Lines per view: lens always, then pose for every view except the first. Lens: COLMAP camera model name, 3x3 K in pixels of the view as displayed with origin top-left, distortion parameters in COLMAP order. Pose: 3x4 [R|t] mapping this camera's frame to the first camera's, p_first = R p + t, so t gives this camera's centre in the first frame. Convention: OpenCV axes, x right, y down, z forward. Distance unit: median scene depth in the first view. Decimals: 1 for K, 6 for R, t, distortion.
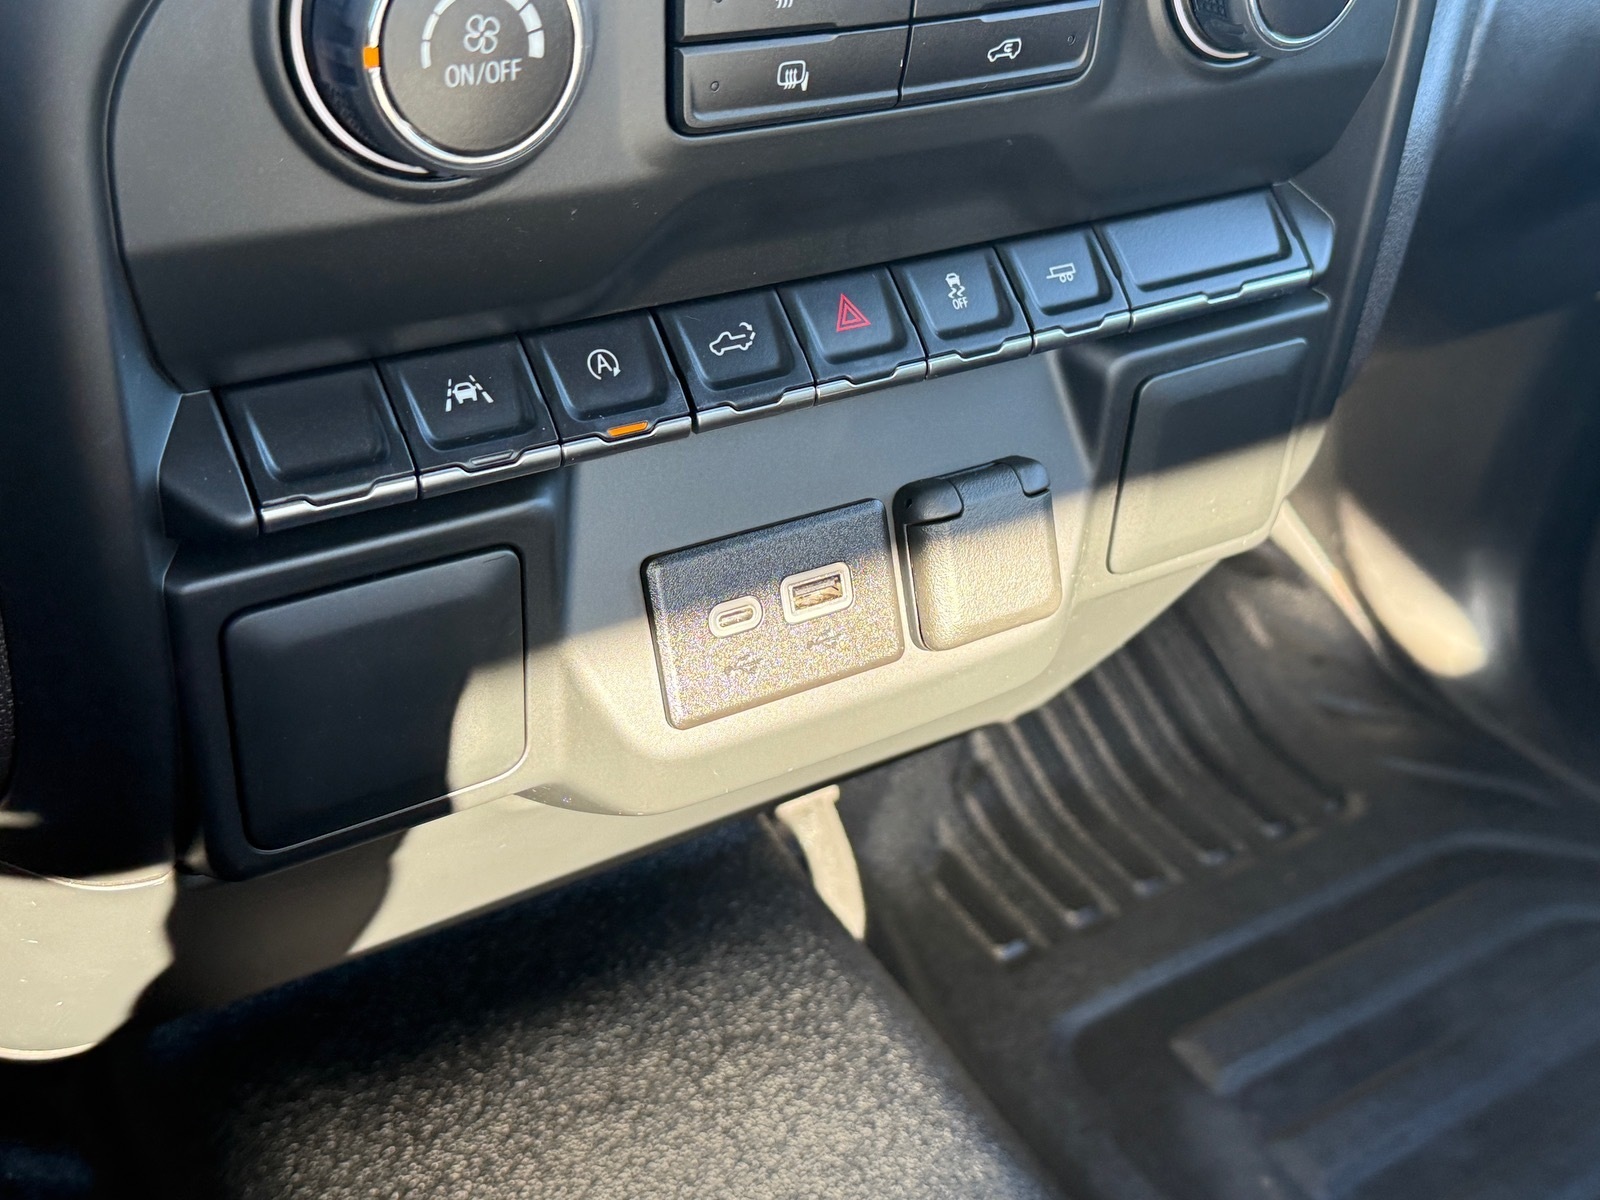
lens RADIAL K [[1799.3, 0, 800.0], [0, 1799.3, 600.0], [0, 0, 1]] dist [0.180925, -0.482198]
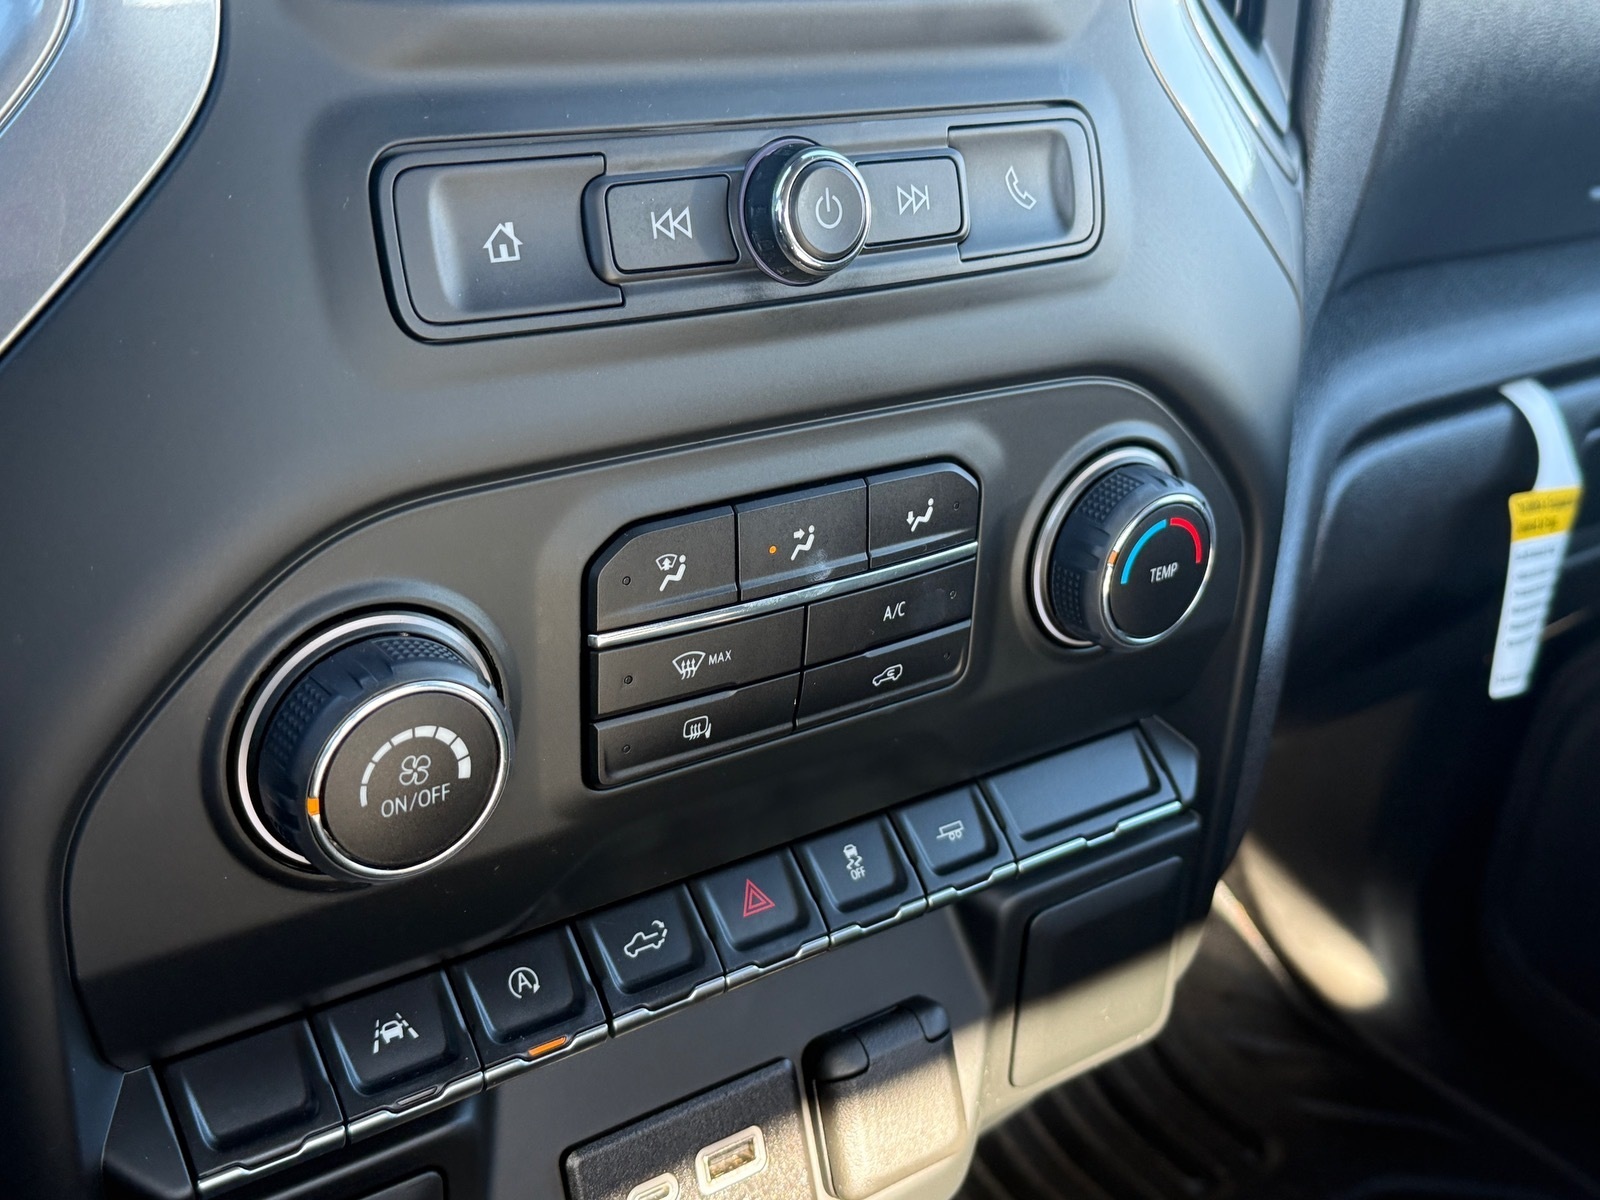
lens RADIAL K [[1799.3, 0, 800.0], [0, 1799.3, 600.0], [0, 0, 1]] dist [0.180925, -0.482198]
pose [[0.998473, -0.025156, 0.049174, 0.006061], [0.031617, 0.990289, -0.135383, -0.199557], [-0.045291, 0.136731, 0.989572, -0.090060]]
